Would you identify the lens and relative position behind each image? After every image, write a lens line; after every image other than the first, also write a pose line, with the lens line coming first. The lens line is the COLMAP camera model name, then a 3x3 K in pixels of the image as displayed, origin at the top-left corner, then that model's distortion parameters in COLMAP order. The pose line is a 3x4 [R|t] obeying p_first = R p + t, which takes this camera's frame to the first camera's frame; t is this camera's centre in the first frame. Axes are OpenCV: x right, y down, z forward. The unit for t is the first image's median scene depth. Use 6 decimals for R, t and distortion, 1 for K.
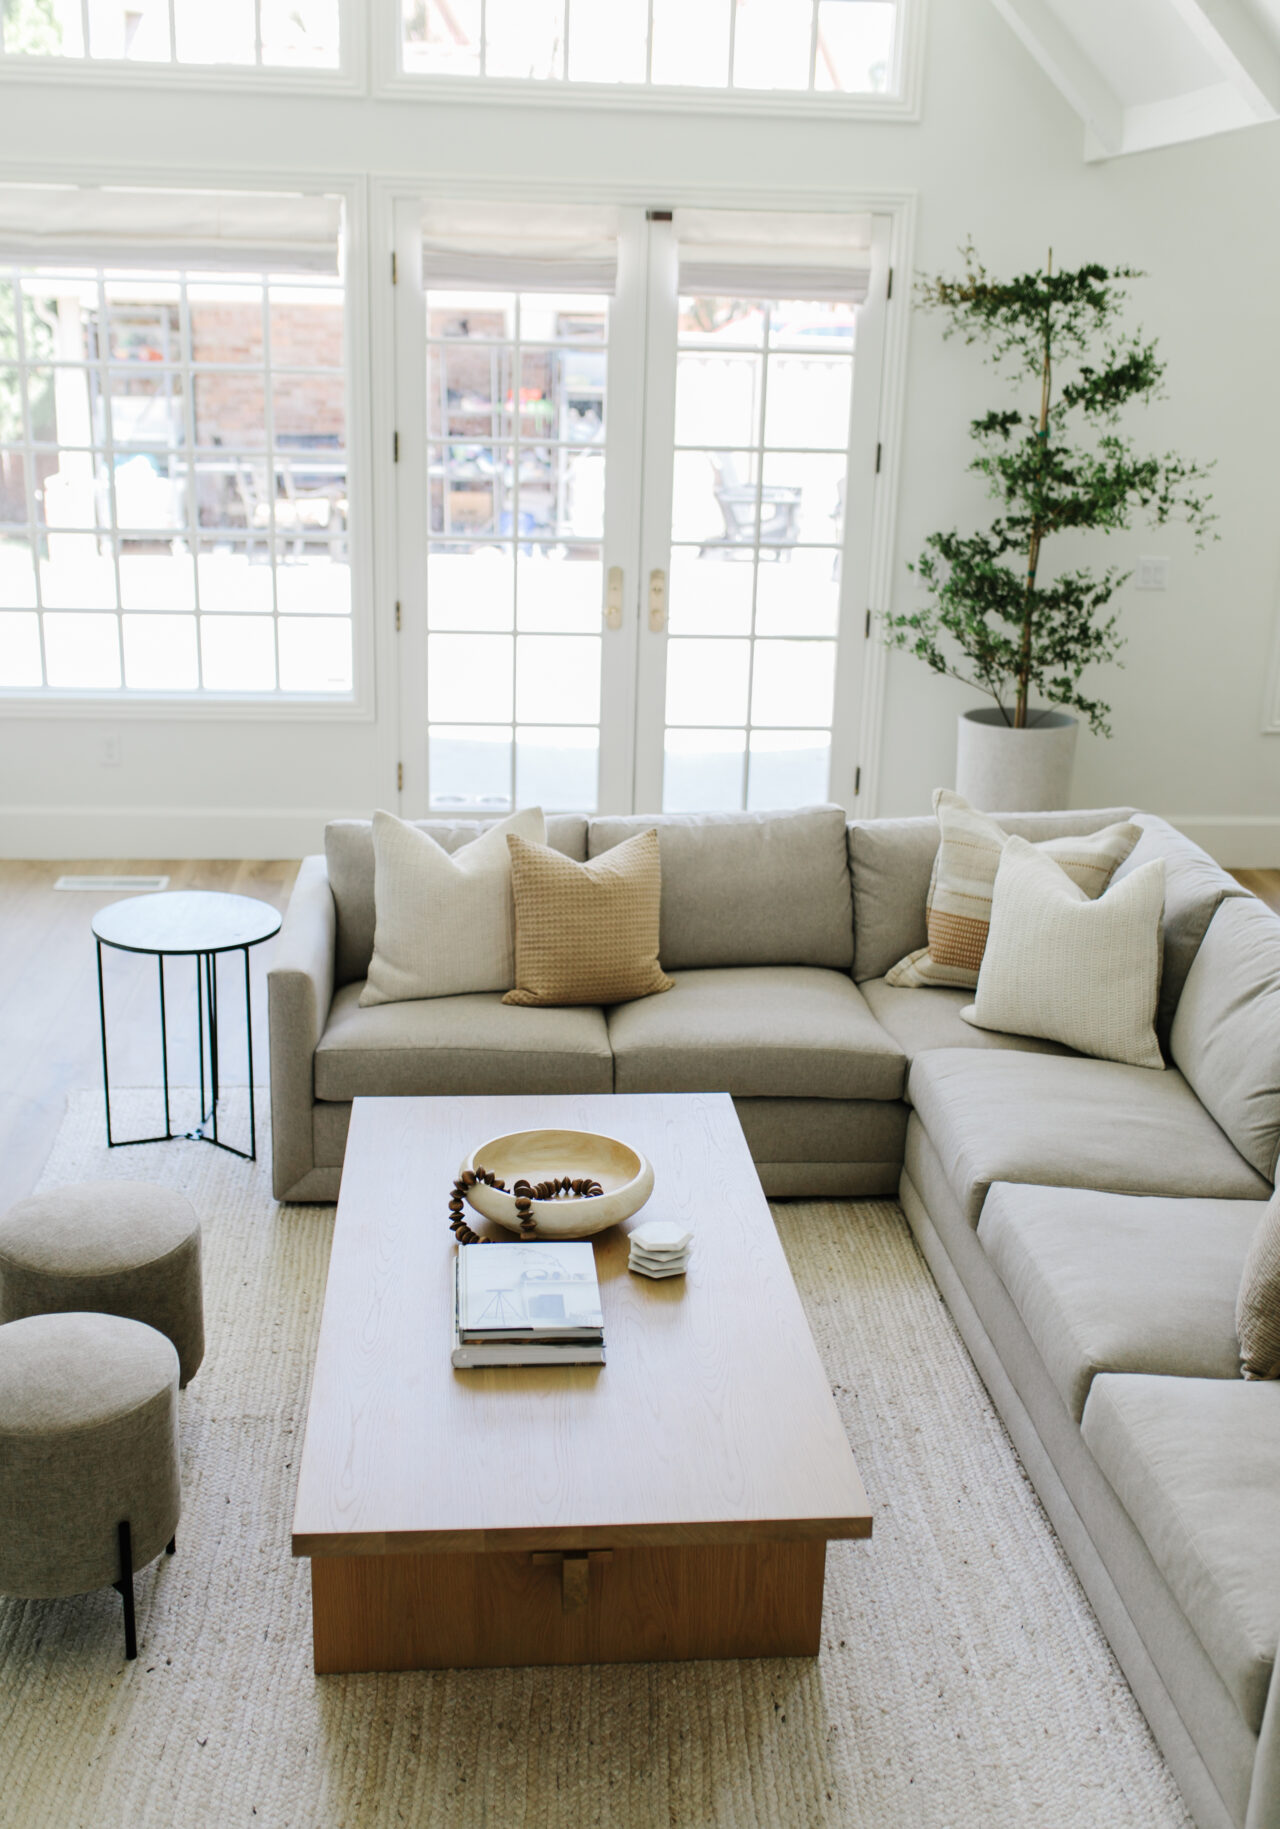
lens RADIAL K [[1883.2, 0, 640.0], [0, 1883.2, 914.5], [0, 0, 1]] dist [-0.005030, 0.003736]
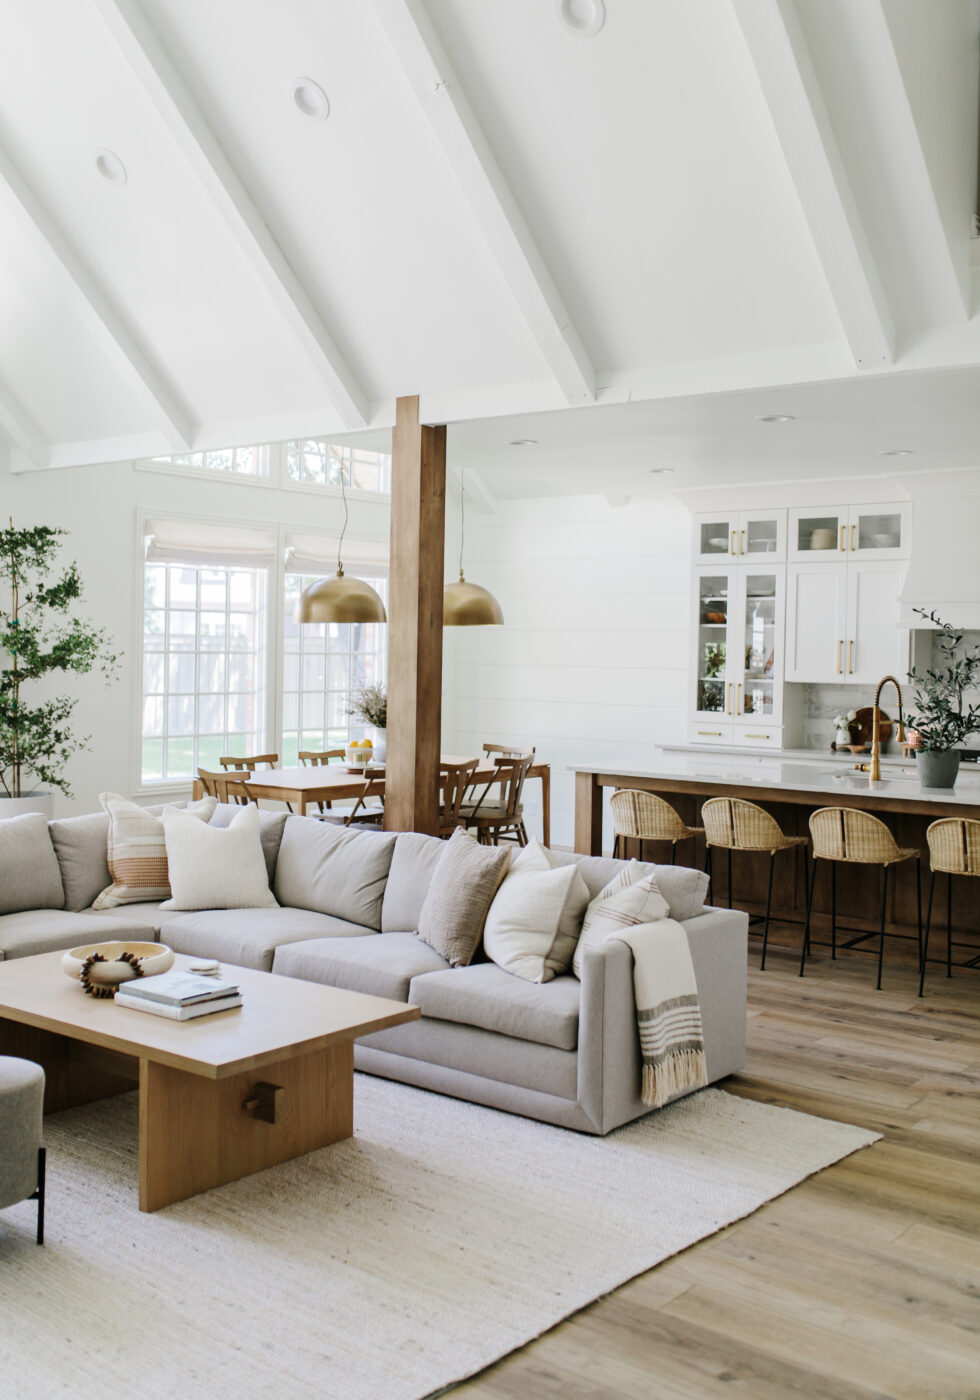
lens RADIAL K [[1420.5, 0, 492.0], [0, 1420.5, 643.5], [0, 0, 1]] dist [-0.004356, -0.001906]
pose [[0.680101, -0.009296, 0.733059, -0.553157], [0.227524, 0.953222, -0.199000, 0.143089], [-0.696918, 0.302129, 0.650402, -0.139871]]
